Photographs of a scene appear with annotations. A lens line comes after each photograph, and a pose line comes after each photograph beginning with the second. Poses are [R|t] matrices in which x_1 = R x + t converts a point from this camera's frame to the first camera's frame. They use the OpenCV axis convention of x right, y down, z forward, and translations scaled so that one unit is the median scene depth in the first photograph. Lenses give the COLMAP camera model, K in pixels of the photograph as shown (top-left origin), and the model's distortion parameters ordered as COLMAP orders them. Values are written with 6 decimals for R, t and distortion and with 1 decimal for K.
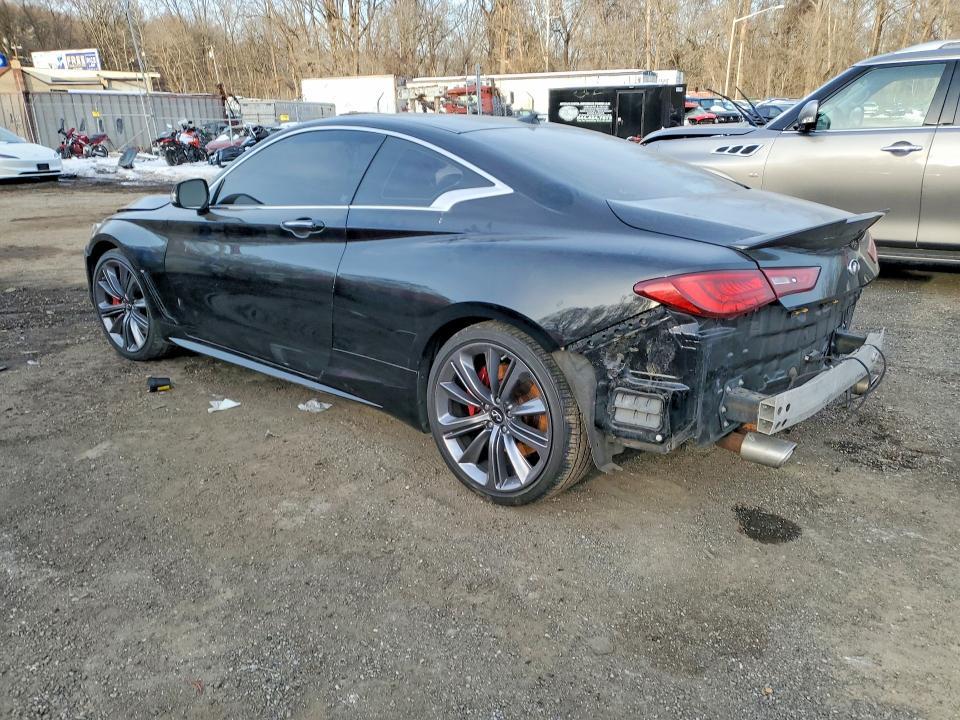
lens RADIAL K [[730.8, 0, 525.4], [0, 730.8, 361.2], [0, 0, 1]] dist [0.004960, 0.003571]
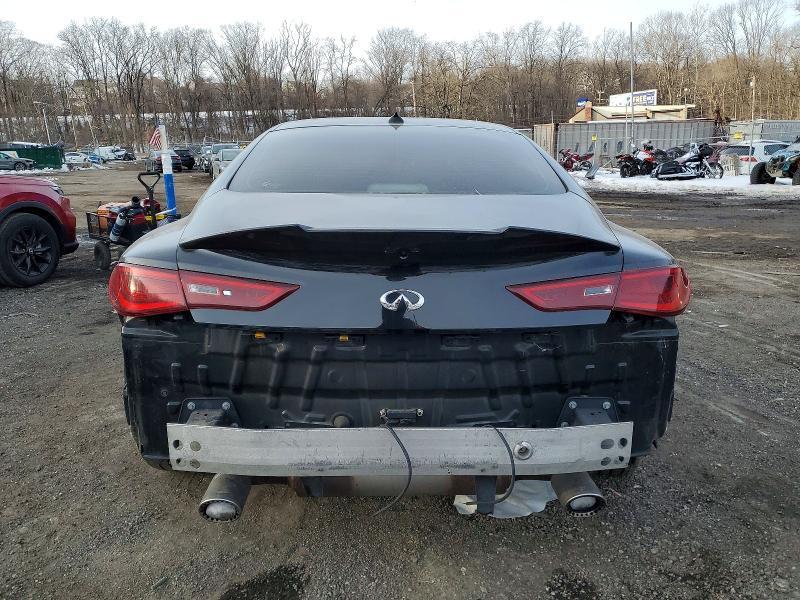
lens RADIAL K [[631.6, 0, 406.7], [0, 631.6, 299.1], [0, 0, 1]] dist [0.006306, 0.005890]
pose [[0.657137, 0.157522, -0.737128, 0.082311], [-0.212291, 0.977011, 0.019530, -0.013025], [0.723259, 0.143651, 0.675471, 0.055244]]
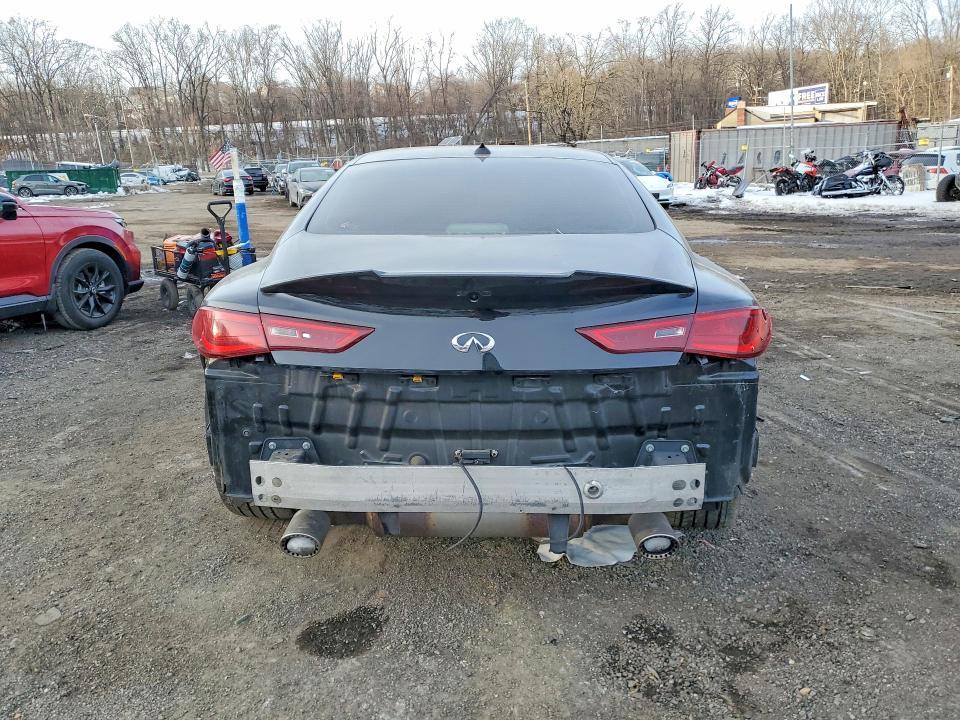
lens RADIAL K [[752.0, 0, 475.7], [0, 752.0, 360.9], [0, 0, 1]] dist [0.037114, -0.051587]
pose [[0.614631, 0.175044, -0.769148, 0.093641], [-0.209842, 0.976216, 0.054483, -0.013843], [0.760391, 0.127912, 0.636745, 0.049582]]
